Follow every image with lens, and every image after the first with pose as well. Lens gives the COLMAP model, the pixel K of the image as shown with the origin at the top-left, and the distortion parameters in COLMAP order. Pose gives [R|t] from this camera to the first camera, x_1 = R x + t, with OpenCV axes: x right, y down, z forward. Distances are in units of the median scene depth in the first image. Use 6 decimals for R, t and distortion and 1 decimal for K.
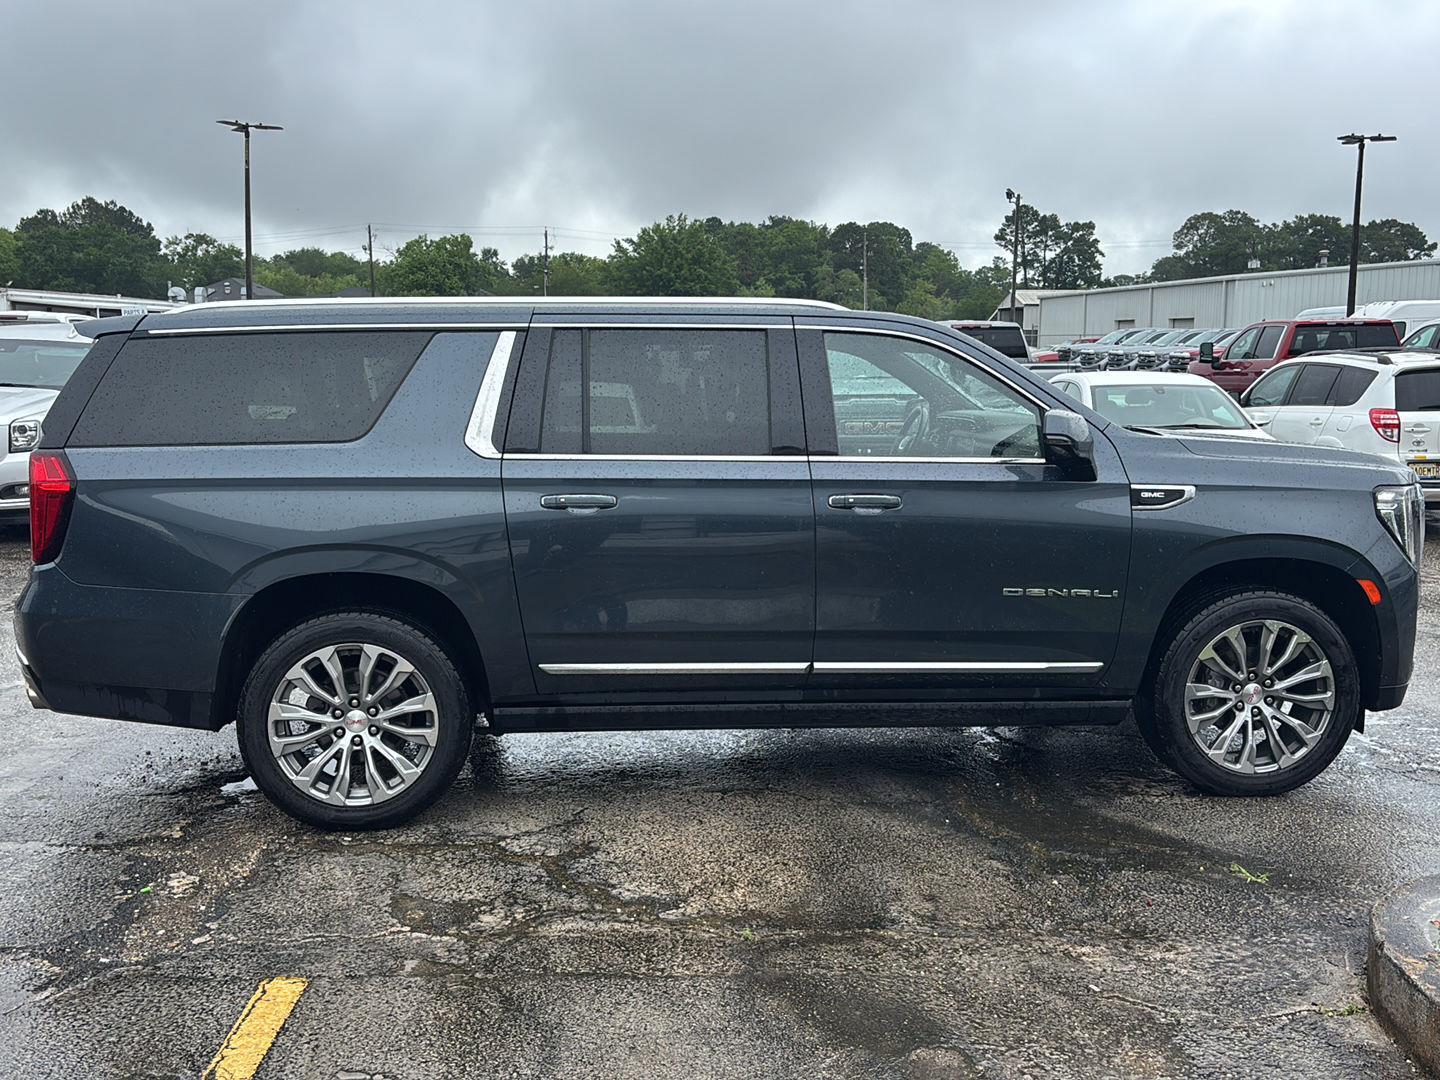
lens RADIAL K [[1396.4, 0, 717.6], [0, 1396.4, 595.5], [0, 0, 1]] dist [0.036644, -0.029779]
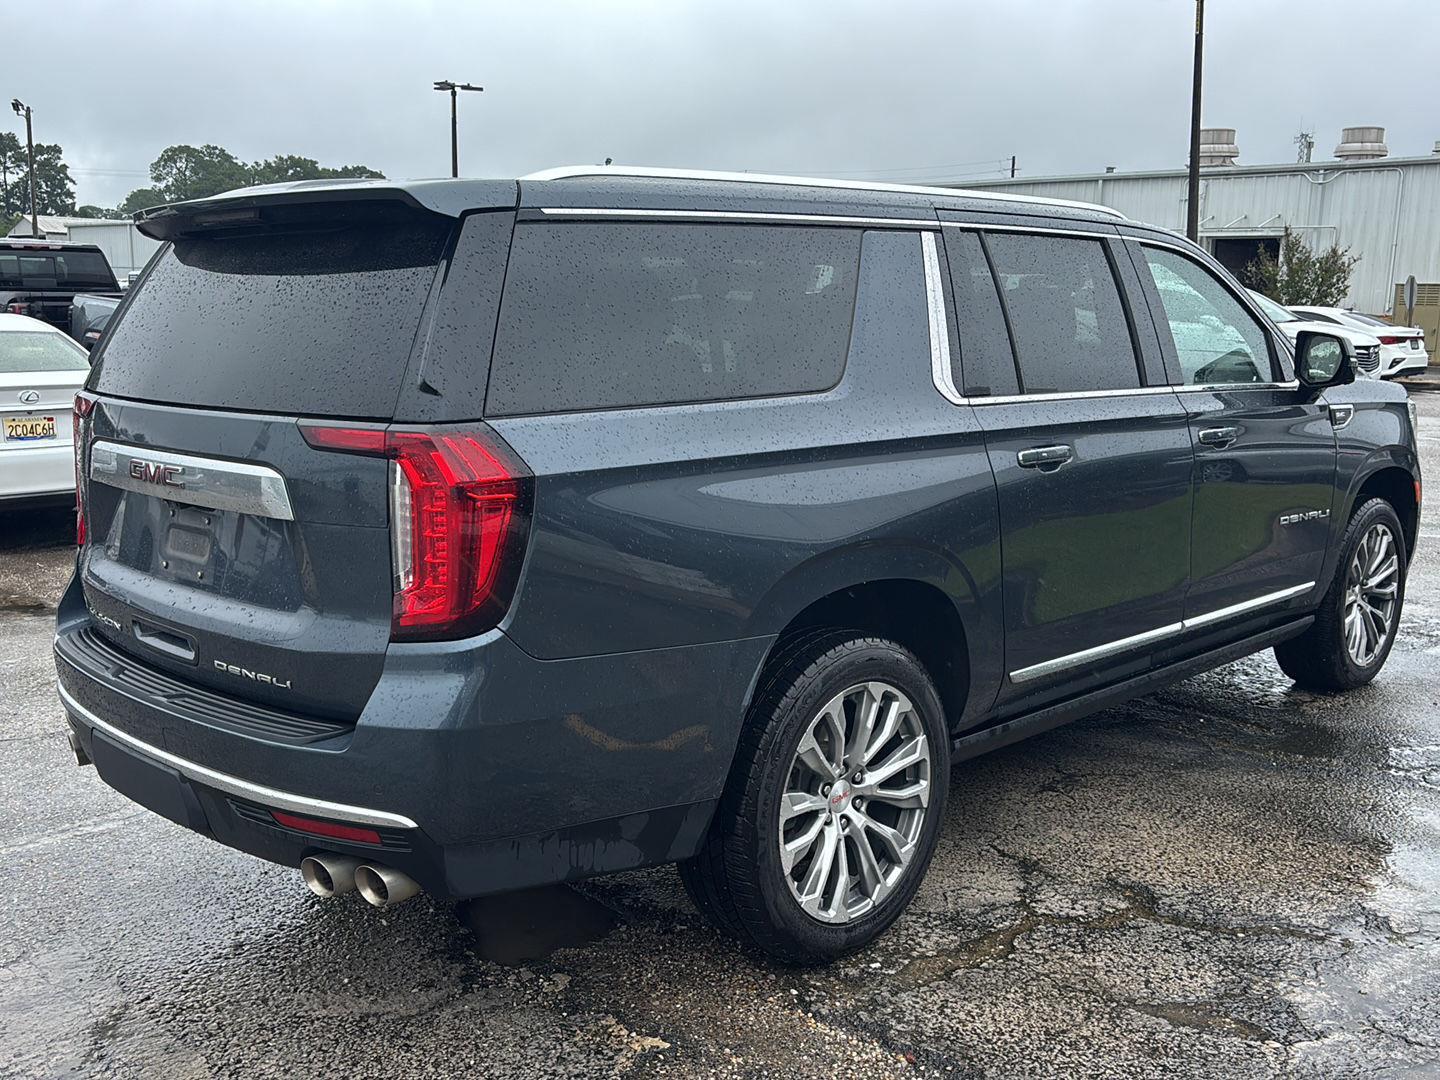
lens RADIAL K [[1396.4, 0, 717.6], [0, 1396.4, 595.5], [0, 0, 1]] dist [0.036644, -0.029779]
pose [[0.760495, -0.128126, 0.636578, -0.715074], [0.101705, 0.991744, 0.078108, -0.067104], [-0.641329, 0.005342, 0.767247, 0.501176]]
